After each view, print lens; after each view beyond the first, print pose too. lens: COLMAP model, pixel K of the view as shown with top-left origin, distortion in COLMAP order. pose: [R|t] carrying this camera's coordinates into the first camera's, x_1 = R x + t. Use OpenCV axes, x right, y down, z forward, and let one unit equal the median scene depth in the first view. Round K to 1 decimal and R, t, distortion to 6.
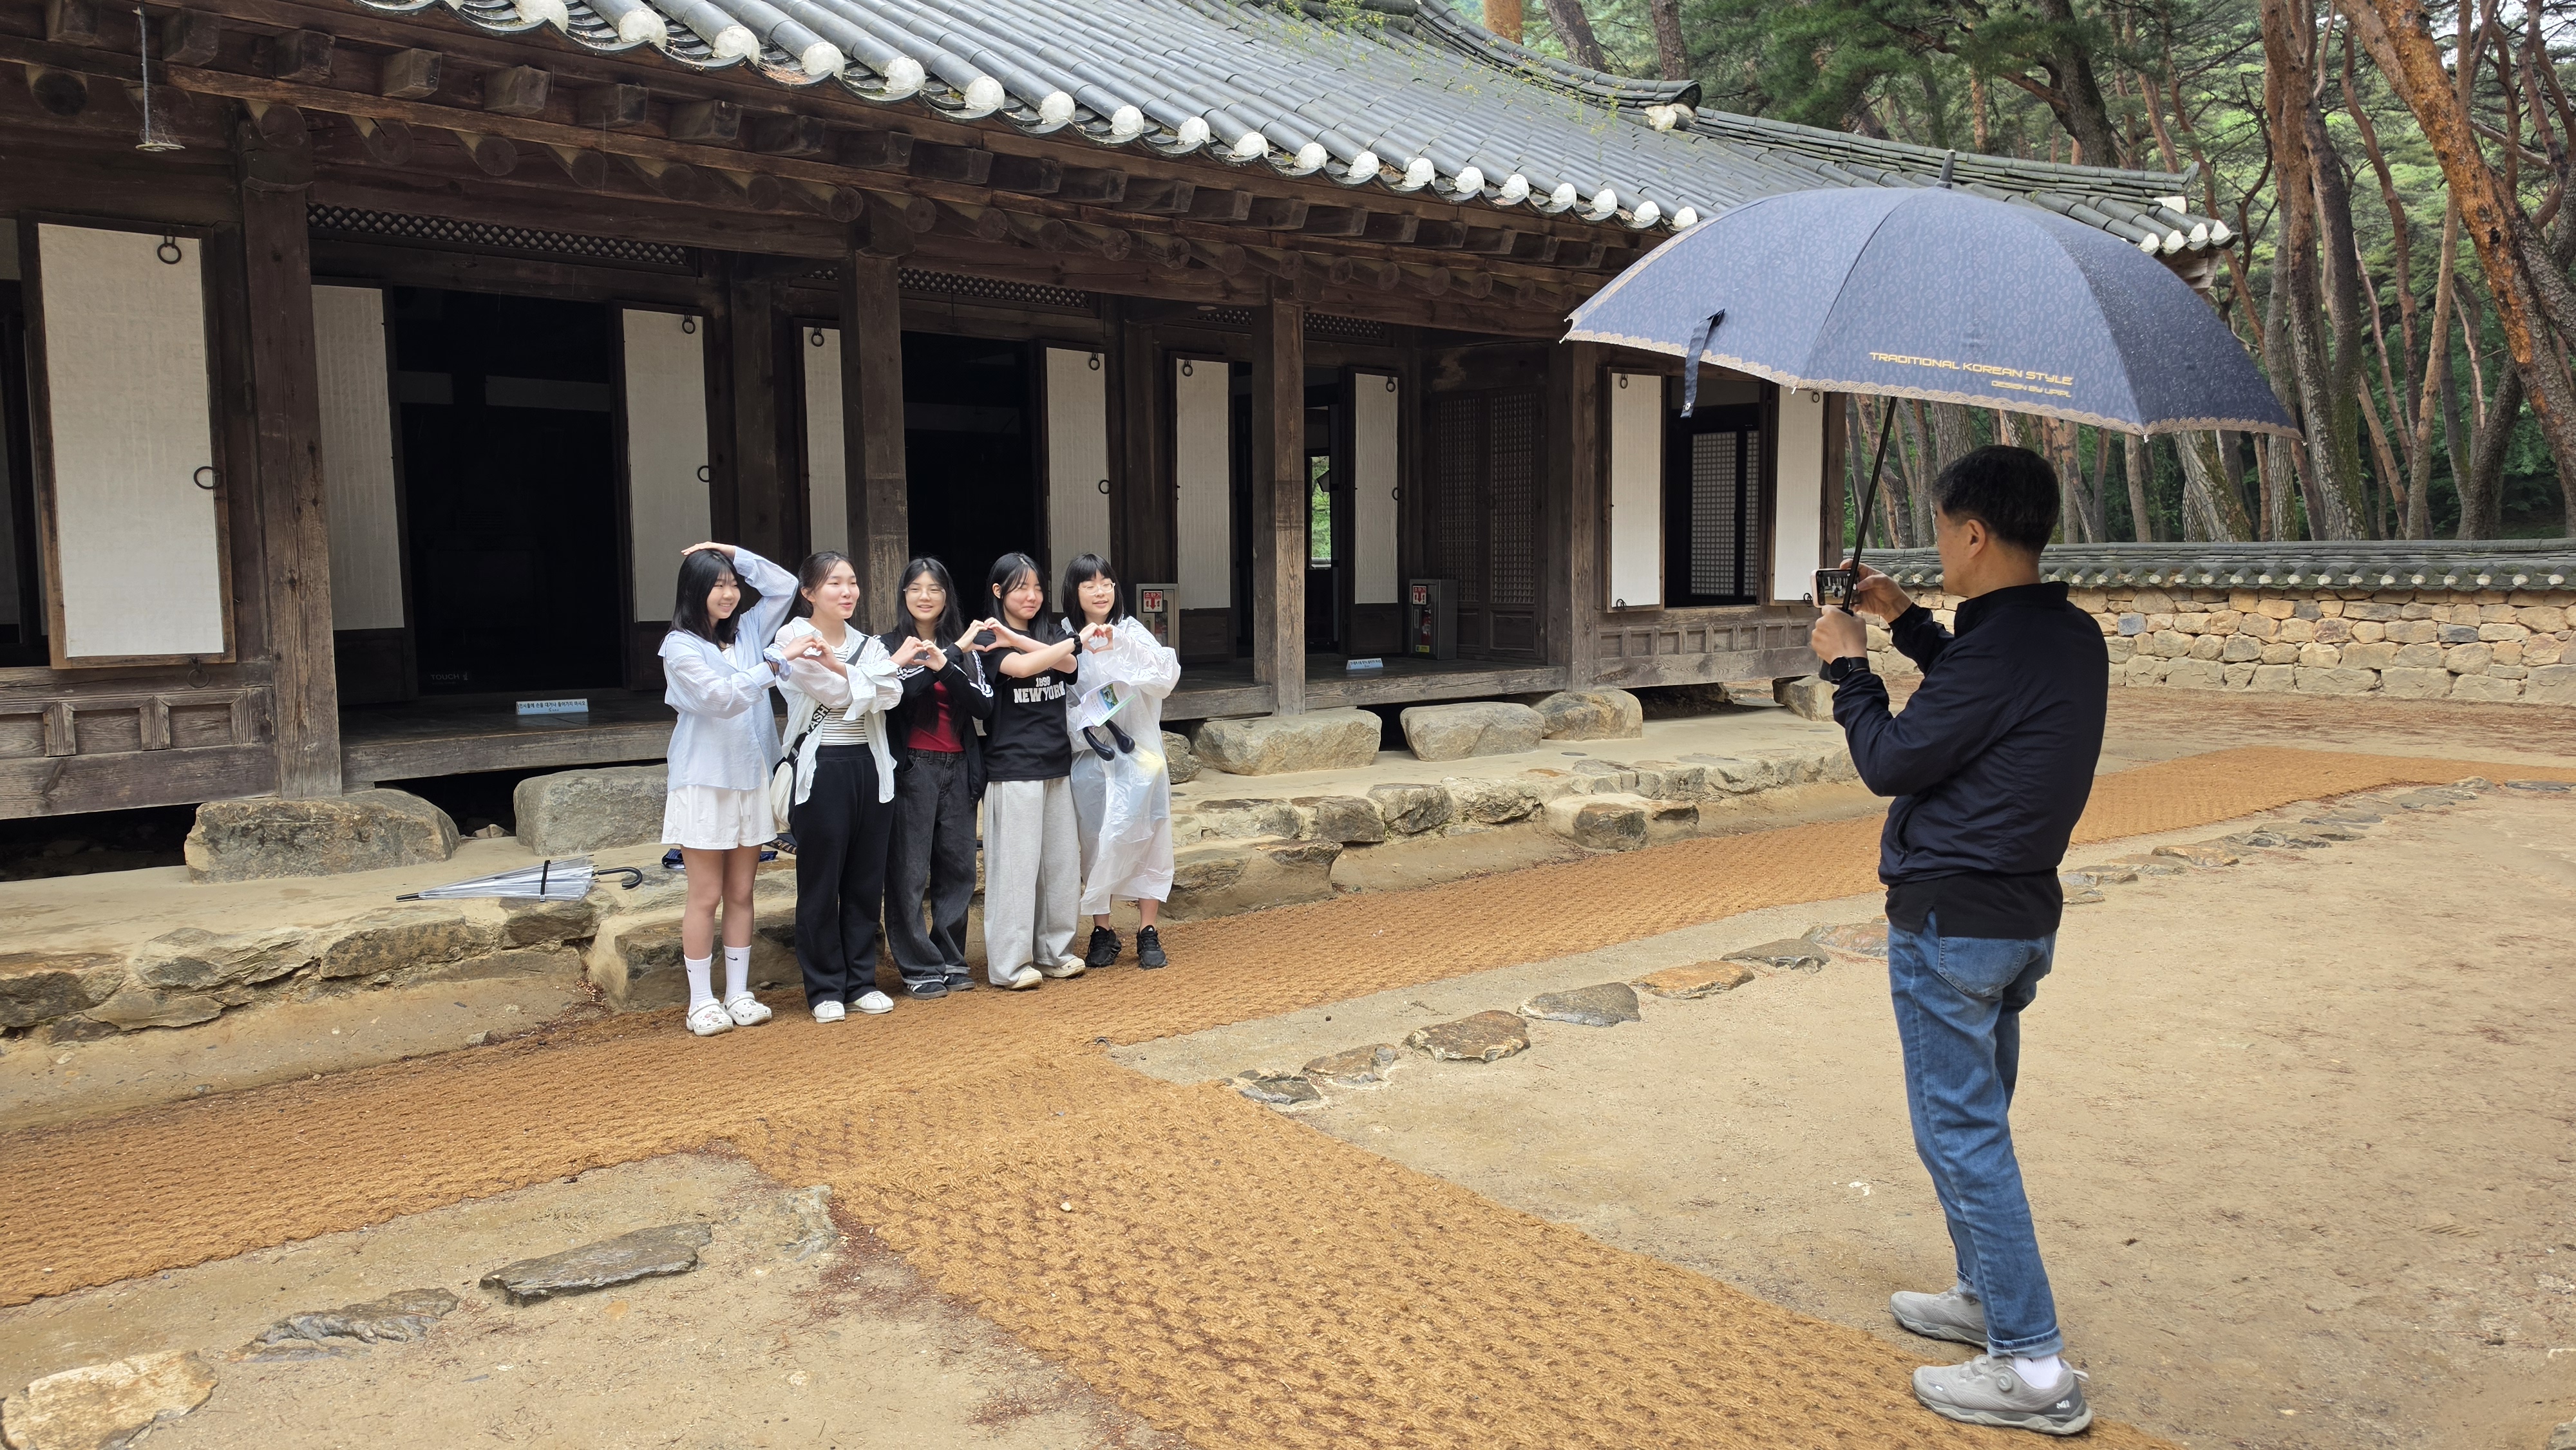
lens RADIAL K [[1785.8, 0, 1310.0], [0, 1785.8, 730.2], [0, 0, 1]] dist [0.054081, -0.055962]
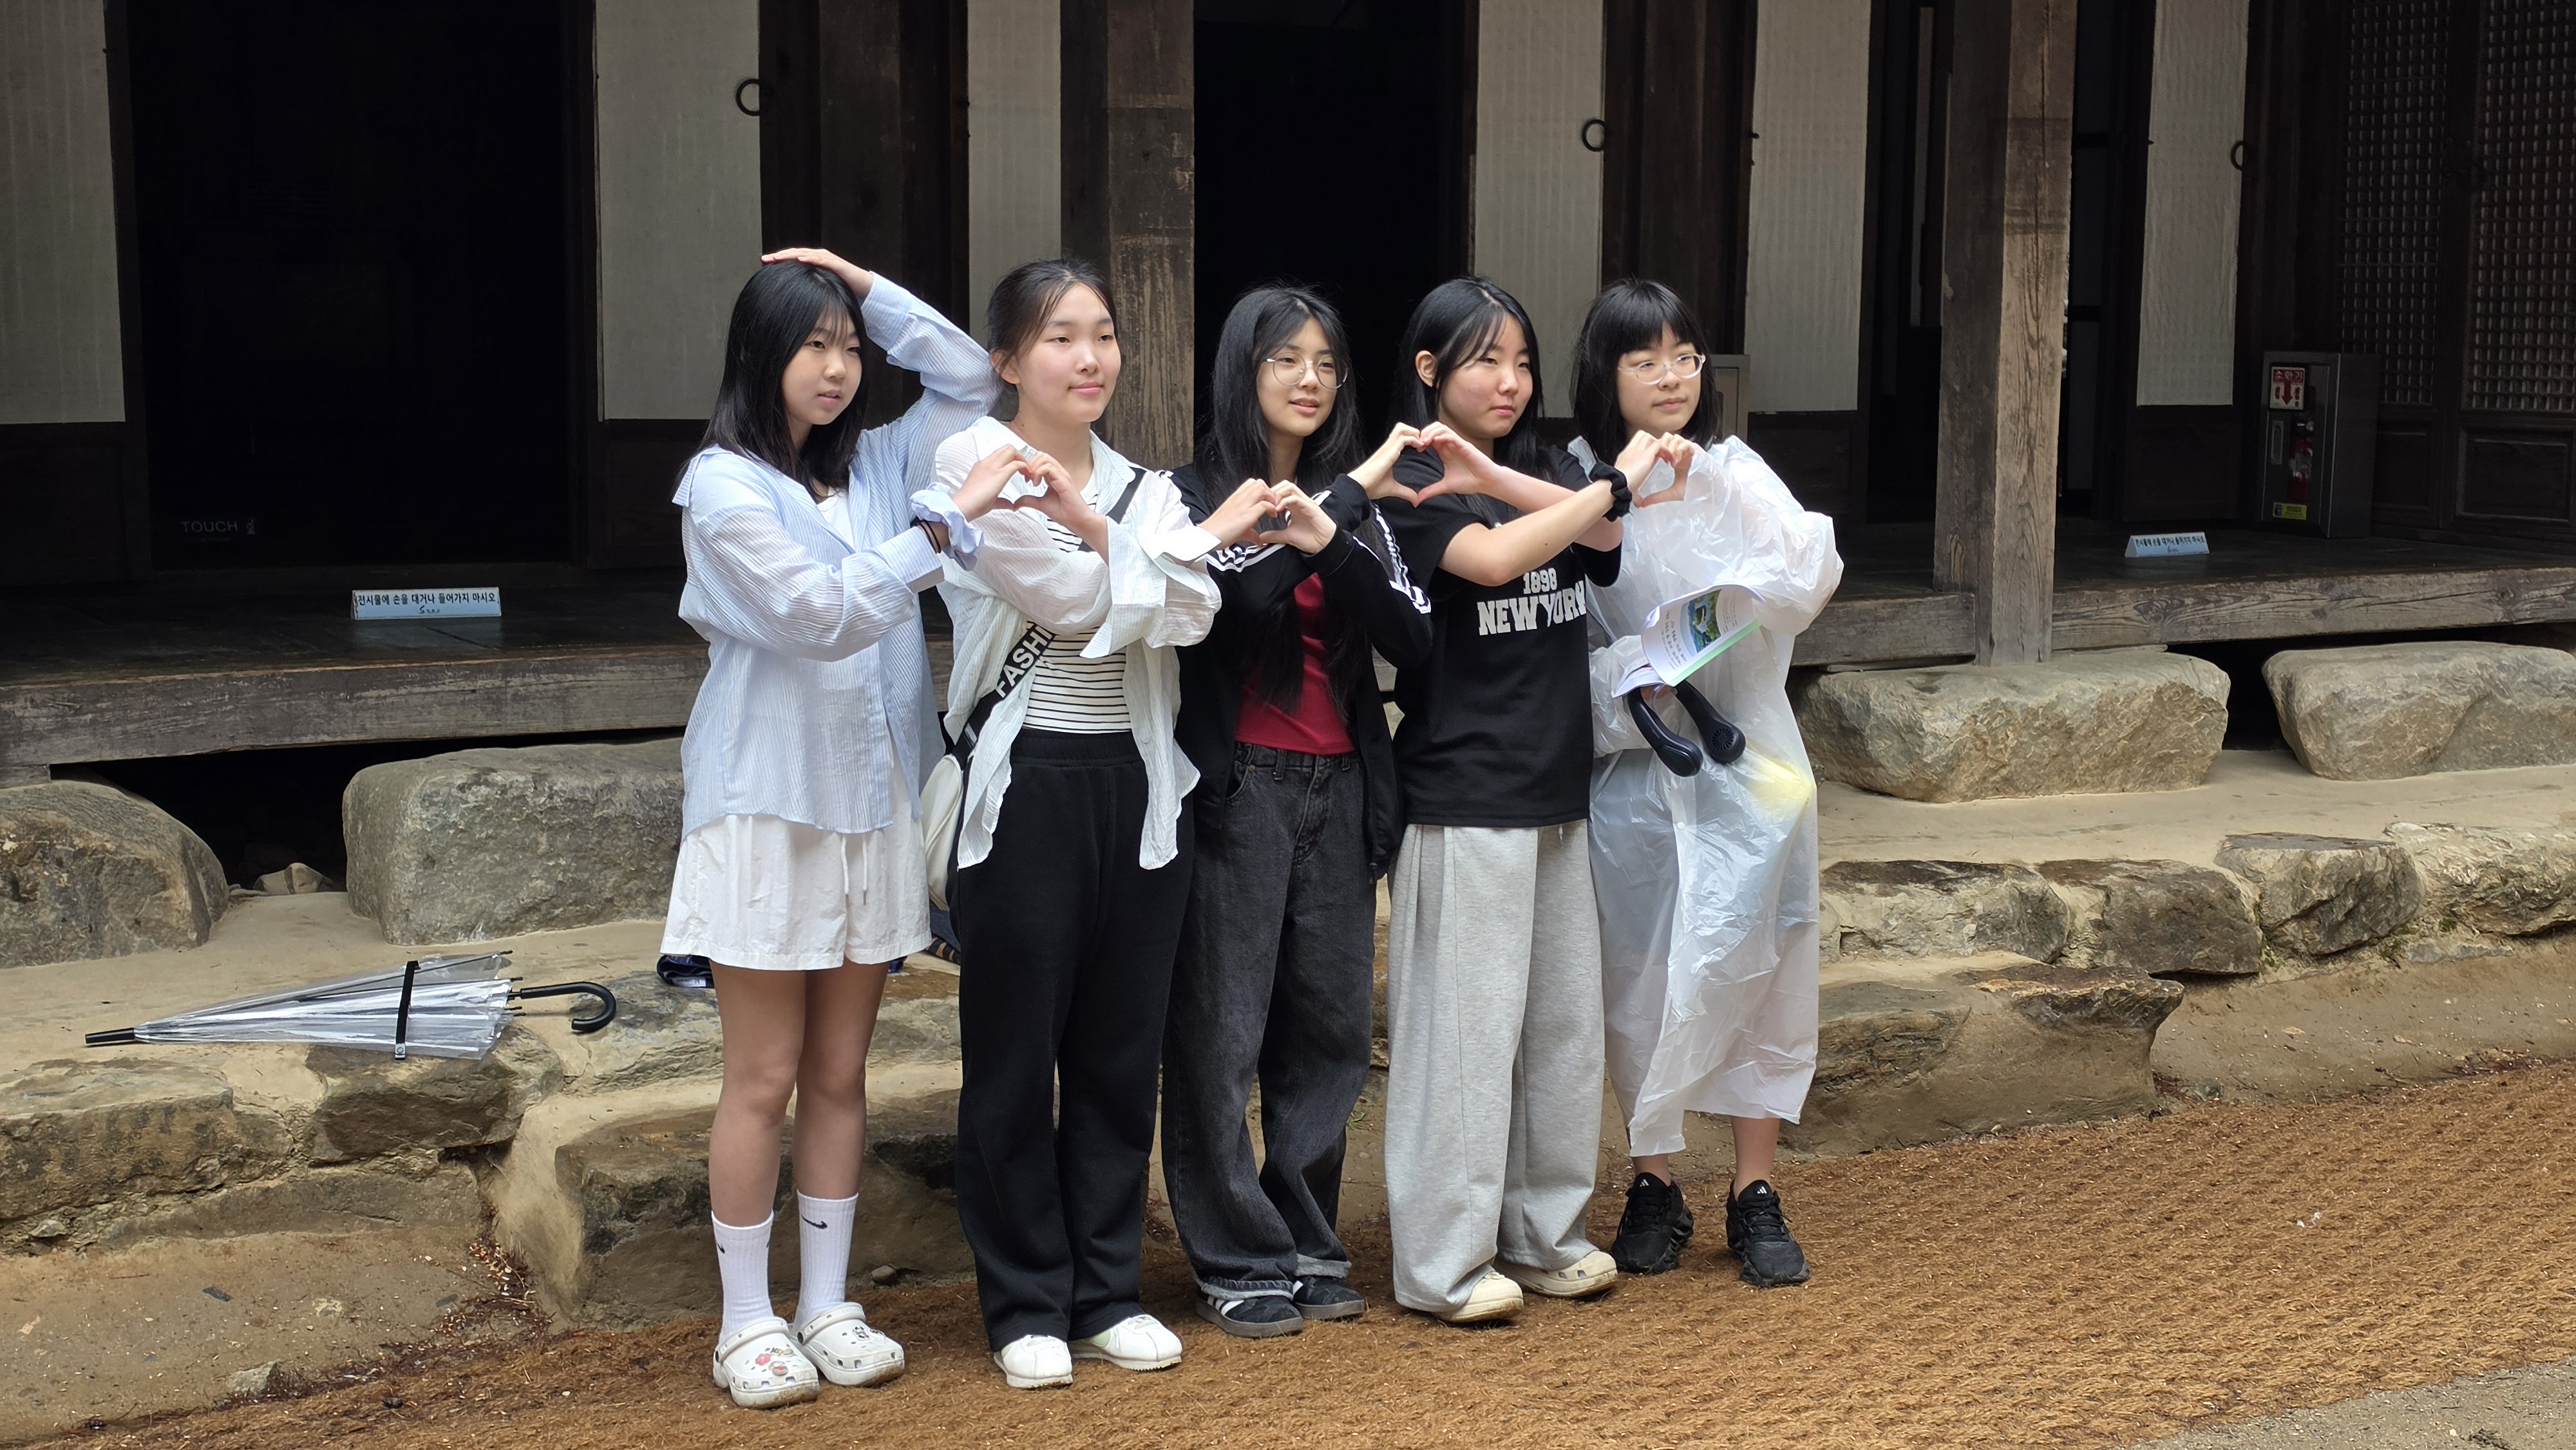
lens RADIAL K [[3606.8, 0, 1302.6], [0, 3606.8, 727.5], [0, 0, 1]] dist [0.060660, 0.000000]
pose [[0.987502, 0.037200, -0.153152, -0.075141], [-0.033624, 0.999100, 0.025869, -0.014932], [0.153976, -0.020396, 0.987864, 0.160011]]
